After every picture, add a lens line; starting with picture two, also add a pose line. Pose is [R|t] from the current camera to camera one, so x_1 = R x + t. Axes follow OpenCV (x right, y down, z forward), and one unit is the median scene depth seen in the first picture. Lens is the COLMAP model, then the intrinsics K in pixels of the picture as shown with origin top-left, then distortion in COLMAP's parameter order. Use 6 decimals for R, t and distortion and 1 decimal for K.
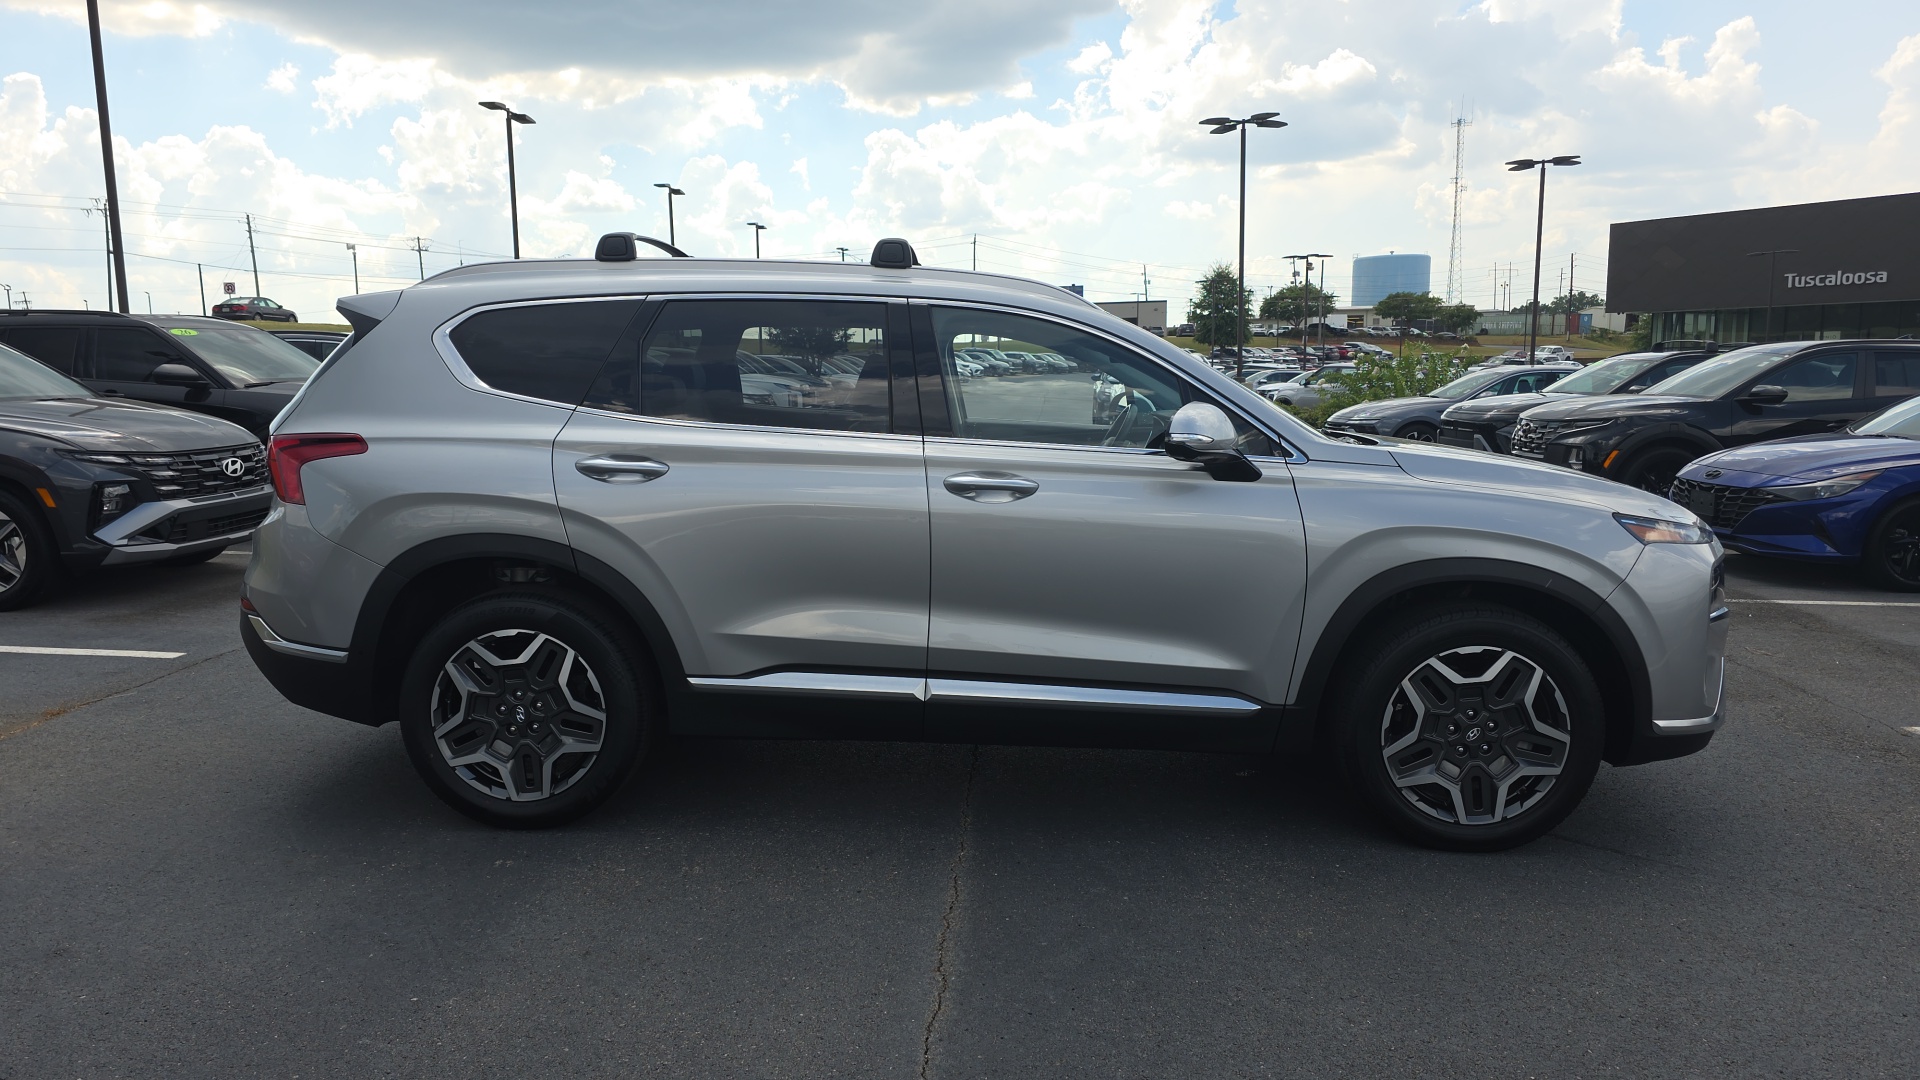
lens RADIAL K [[1404.9, 0, 956.9], [0, 1404.9, 558.9], [0, 0, 1]] dist [0.080861, -0.091320]
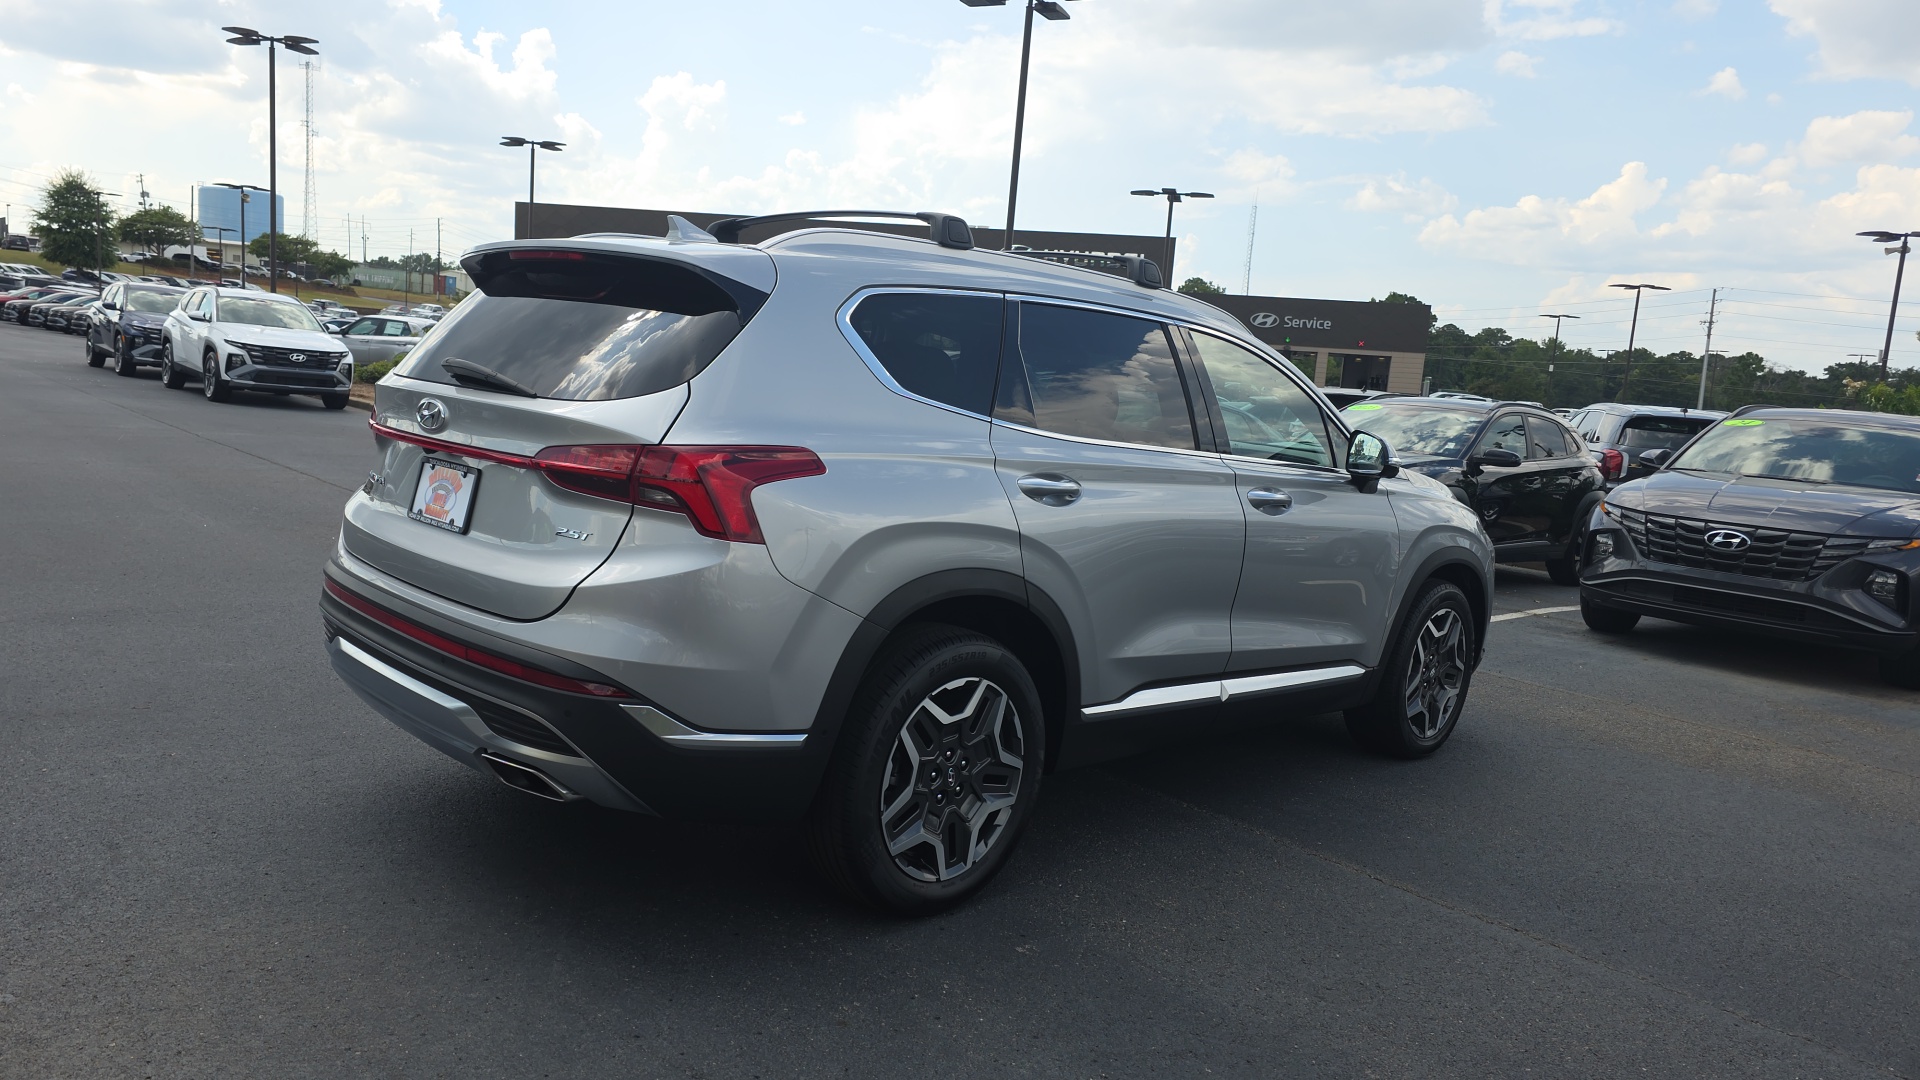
lens RADIAL K [[1357.8, 0, 949.5], [0, 1357.8, 537.4], [0, 0, 1]] dist [0.030633, -0.055773]
pose [[0.638437, -0.038840, 0.768694, -0.942674], [0.016790, 0.999191, 0.036542, -0.065115], [-0.769491, -0.010423, 0.638572, 0.485248]]
